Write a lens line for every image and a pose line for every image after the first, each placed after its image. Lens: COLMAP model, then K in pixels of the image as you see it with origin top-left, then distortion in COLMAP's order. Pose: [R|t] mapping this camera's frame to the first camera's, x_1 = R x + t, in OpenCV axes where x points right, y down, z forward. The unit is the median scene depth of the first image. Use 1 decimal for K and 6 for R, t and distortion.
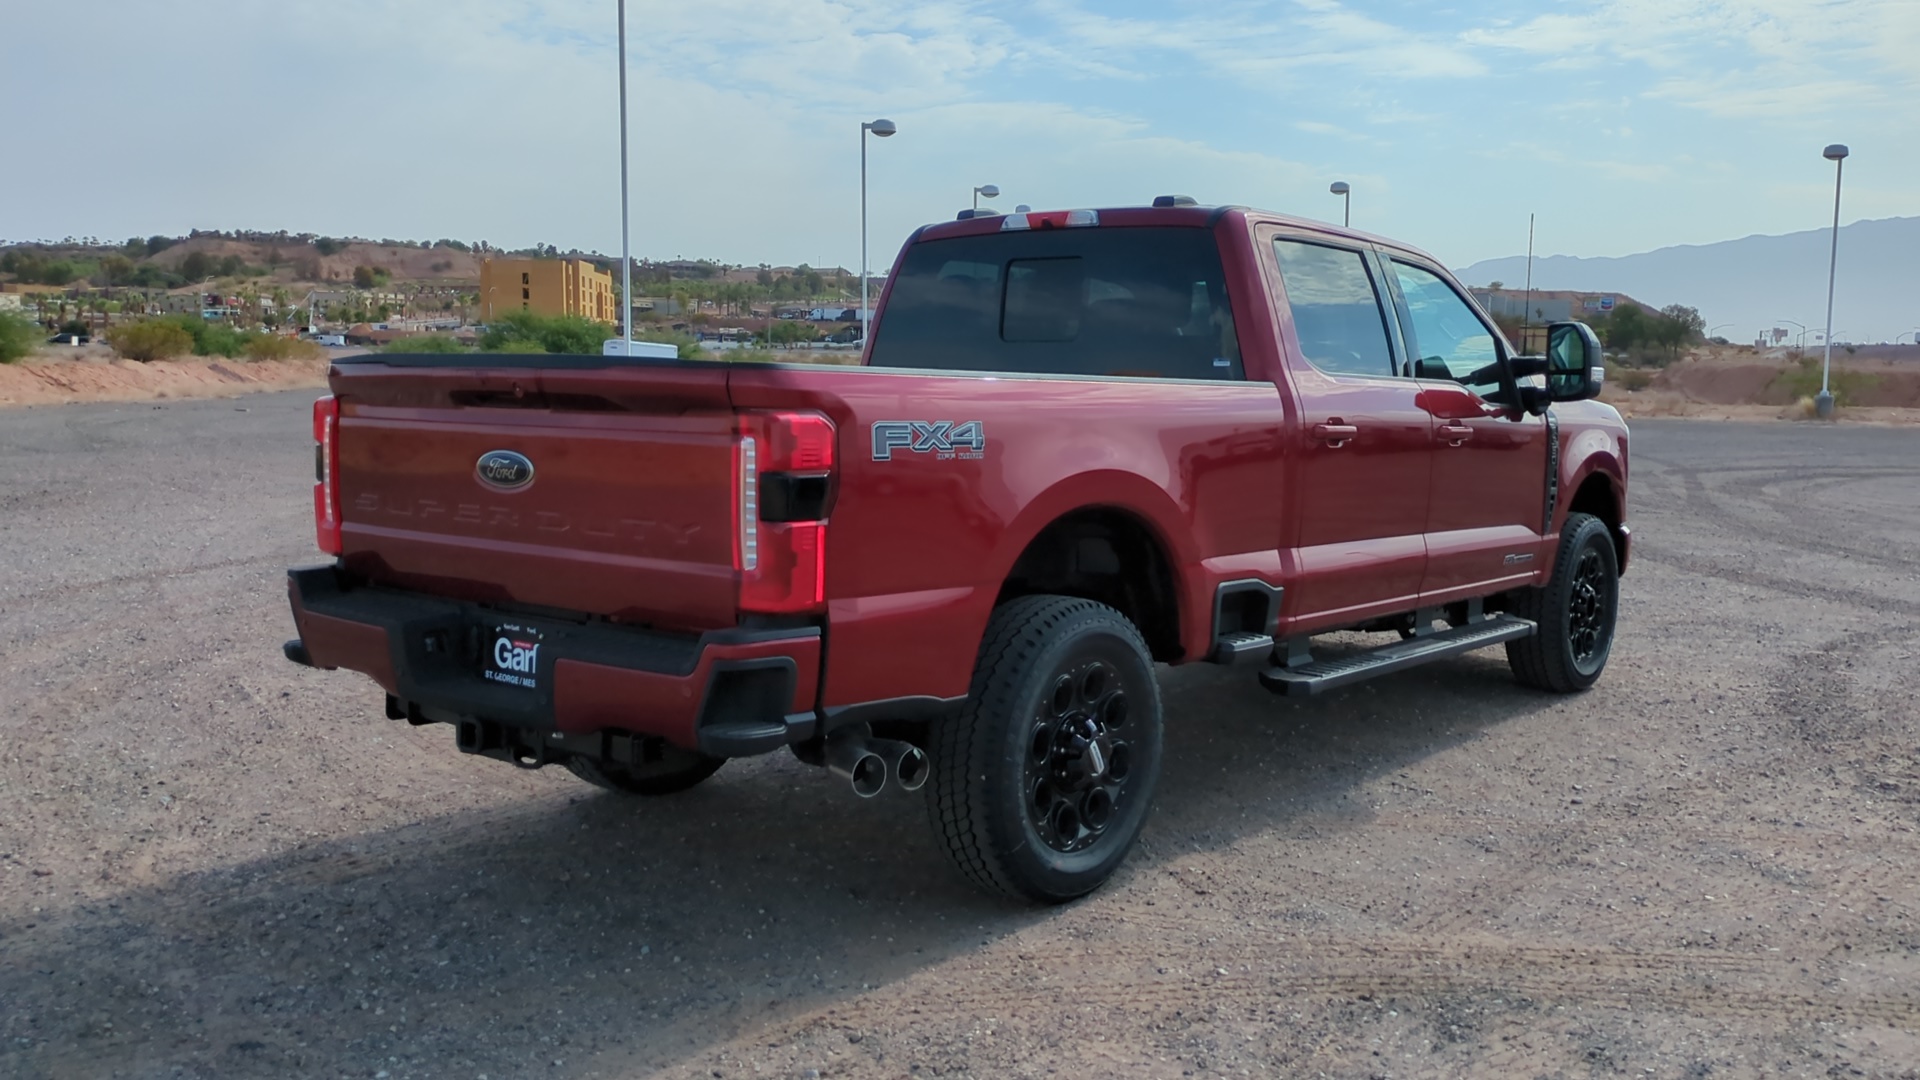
lens RADIAL K [[1675.2, 0, 976.7], [0, 1675.2, 548.3], [0, 0, 1]] dist [0.064454, -0.074888]
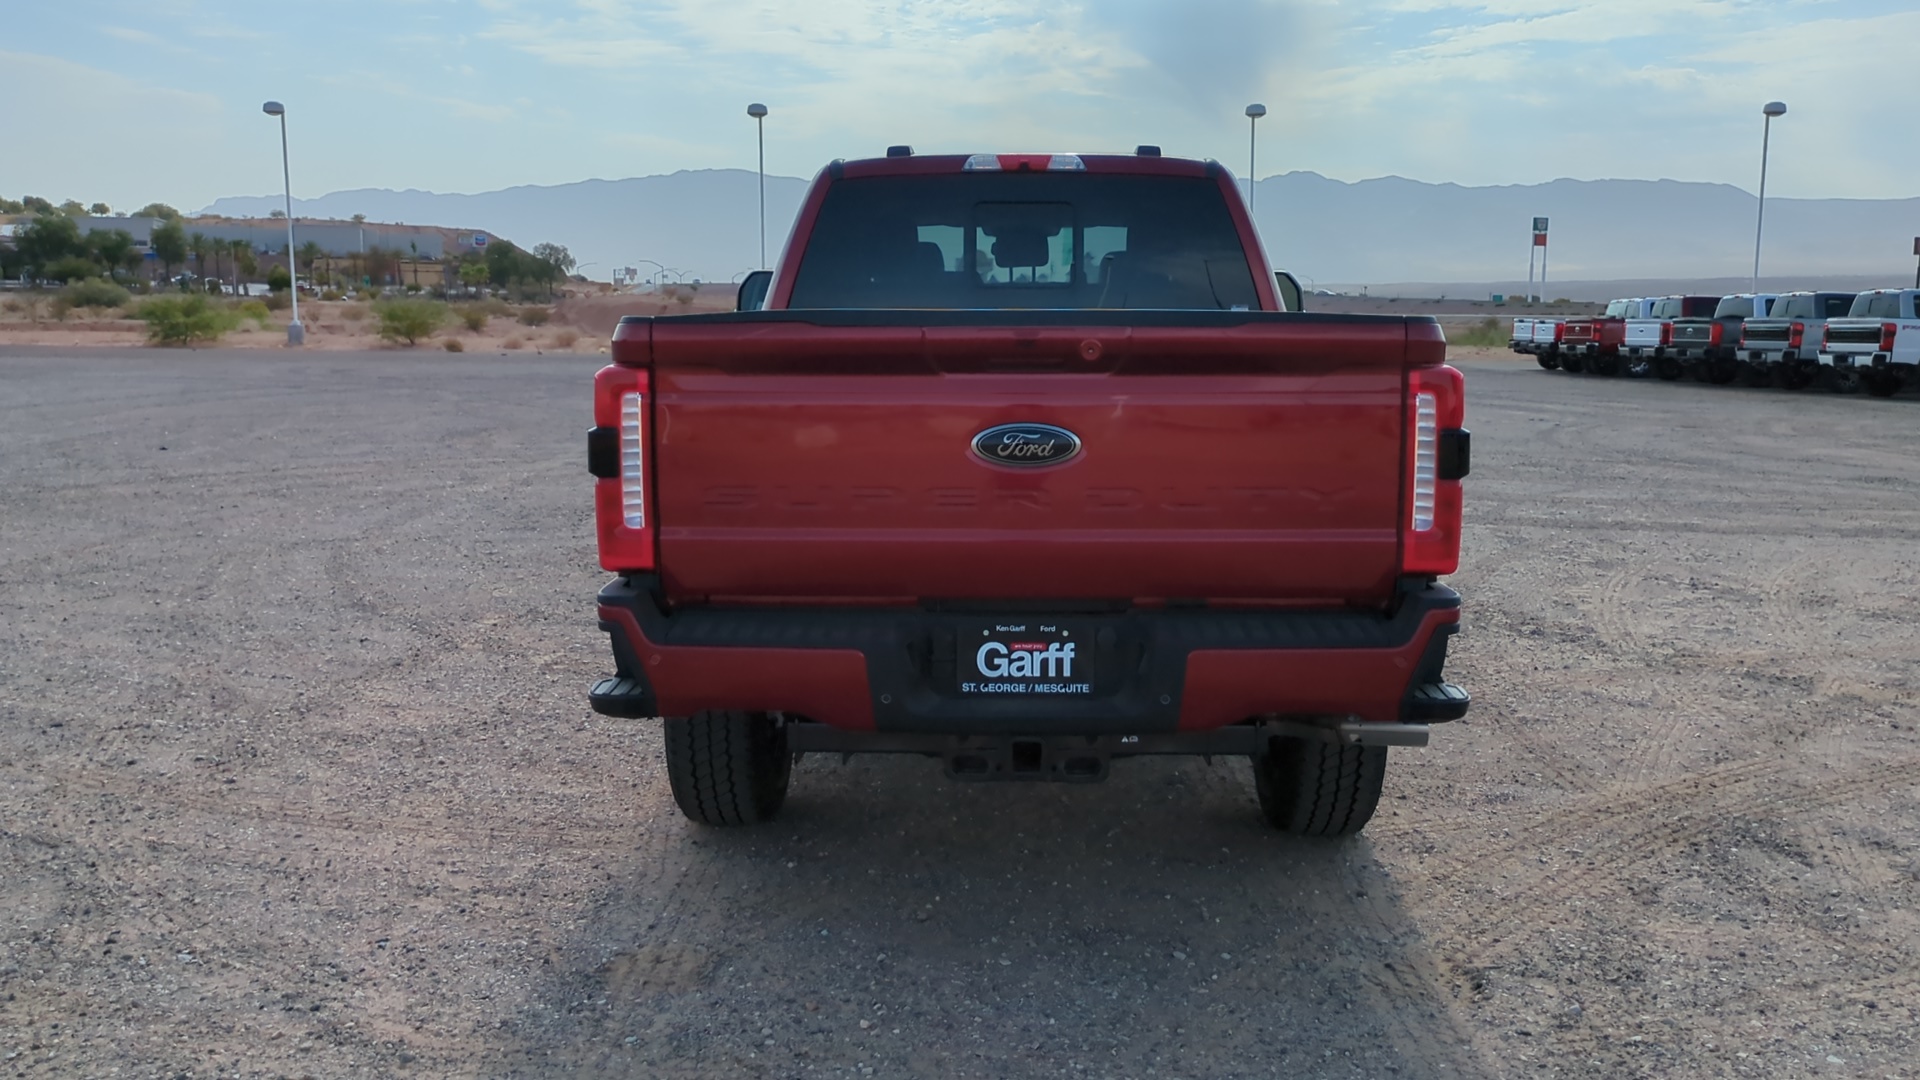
lens RADIAL K [[1675.2, 0, 972.6], [0, 1675.2, 551.2], [0, 0, 1]] dist [0.064454, -0.074888]
pose [[0.790141, -0.095632, 0.605419, -0.644176], [0.071682, 0.995393, 0.063679, -0.038714], [-0.608719, -0.006917, 0.793355, 0.264368]]
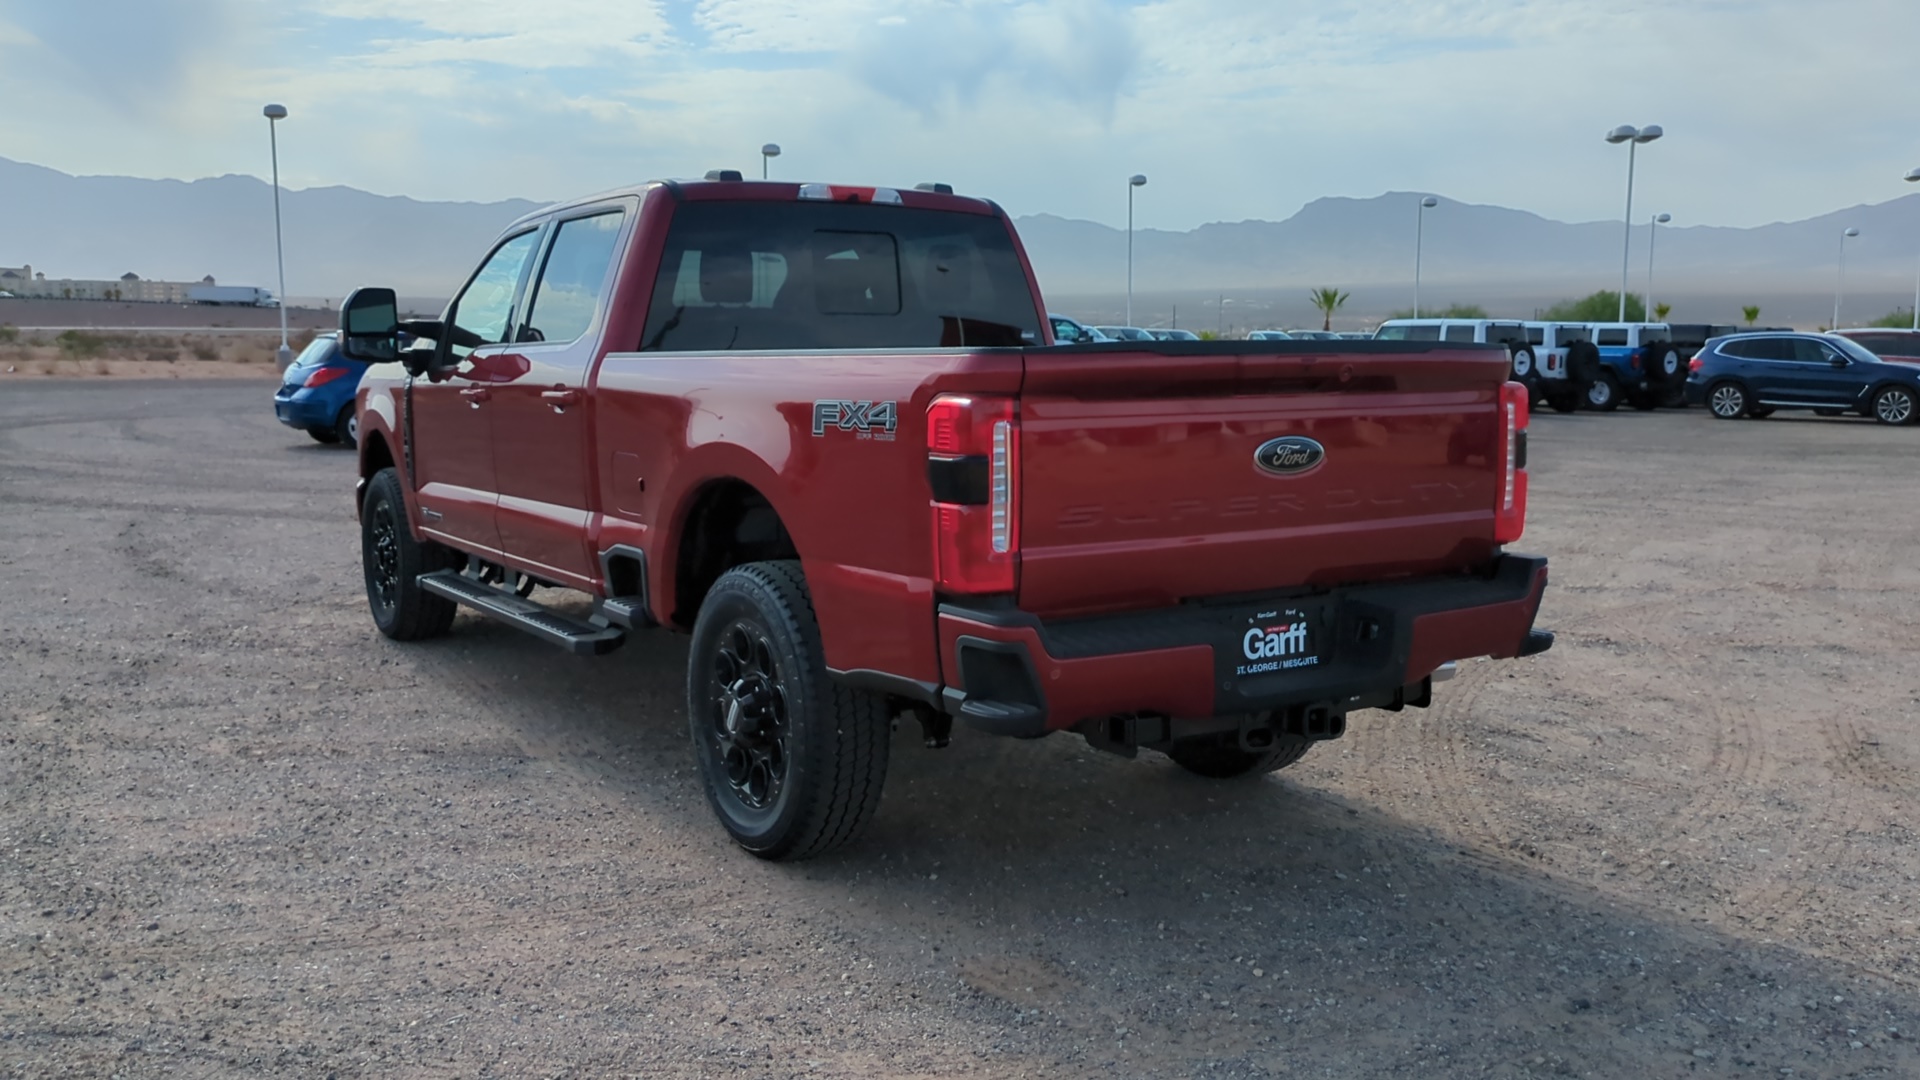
lens RADIAL K [[1675.2, 0, 993.9], [0, 1675.2, 545.3], [0, 0, 1]] dist [0.064454, -0.074888]
pose [[0.295347, -0.130962, 0.946371, -1.002179], [0.101352, 0.989266, 0.105268, -0.091231], [-0.949999, 0.064826, 0.305450, 0.676383]]
